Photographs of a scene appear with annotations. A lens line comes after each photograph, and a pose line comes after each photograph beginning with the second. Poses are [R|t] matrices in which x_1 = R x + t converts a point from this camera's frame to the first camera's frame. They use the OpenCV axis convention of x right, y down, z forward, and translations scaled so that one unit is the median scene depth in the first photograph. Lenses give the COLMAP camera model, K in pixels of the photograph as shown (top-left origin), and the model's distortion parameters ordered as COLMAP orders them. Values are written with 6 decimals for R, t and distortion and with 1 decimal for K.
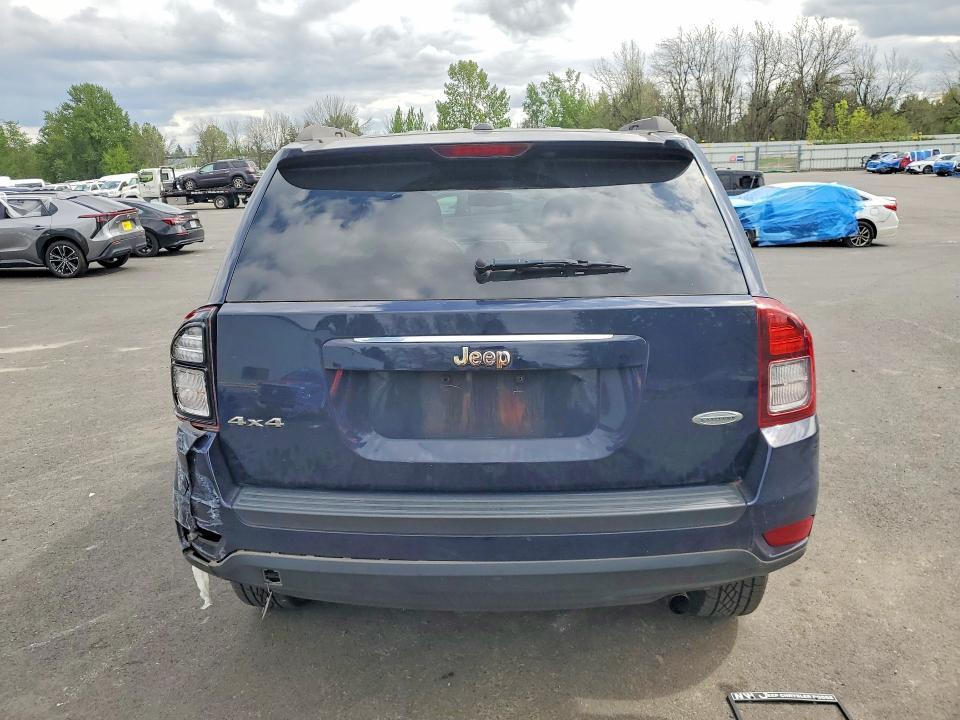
lens RADIAL K [[788.1, 0, 474.9], [0, 788.1, 360.6], [0, 0, 1]] dist [-0.001011, 0.050565]
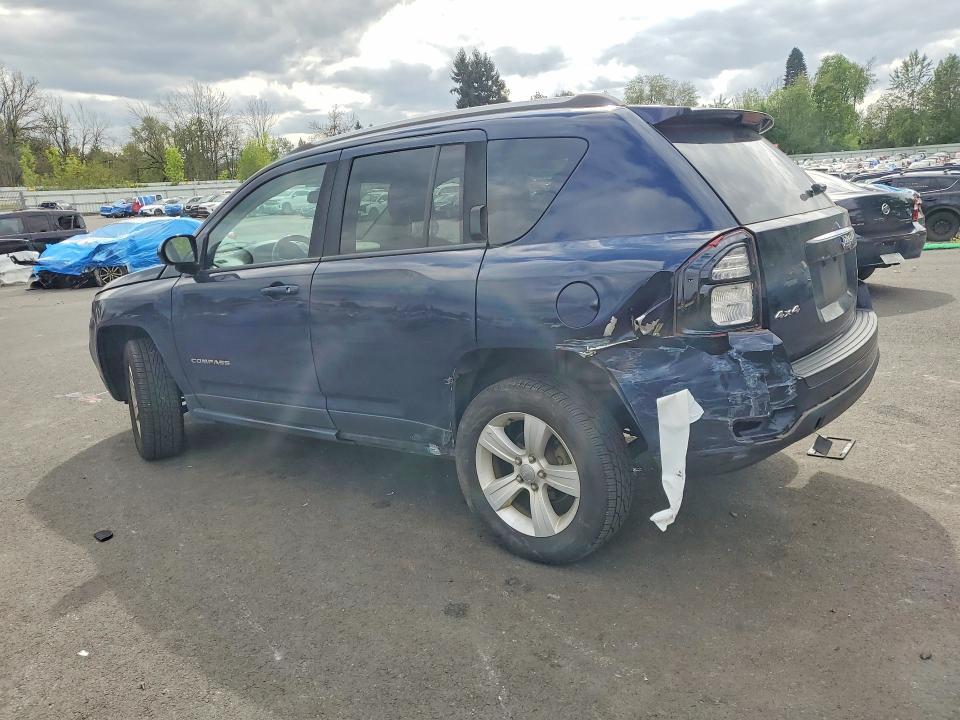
lens RADIAL K [[788.1, 0, 474.9], [0, 788.1, 360.6], [0, 0, 1]] dist [-0.001011, 0.050565]
pose [[0.535348, -0.185486, 0.824013, -0.133813], [0.239734, 0.968835, 0.062334, -0.003977], [-0.809895, 0.164174, 0.563131, 0.057877]]
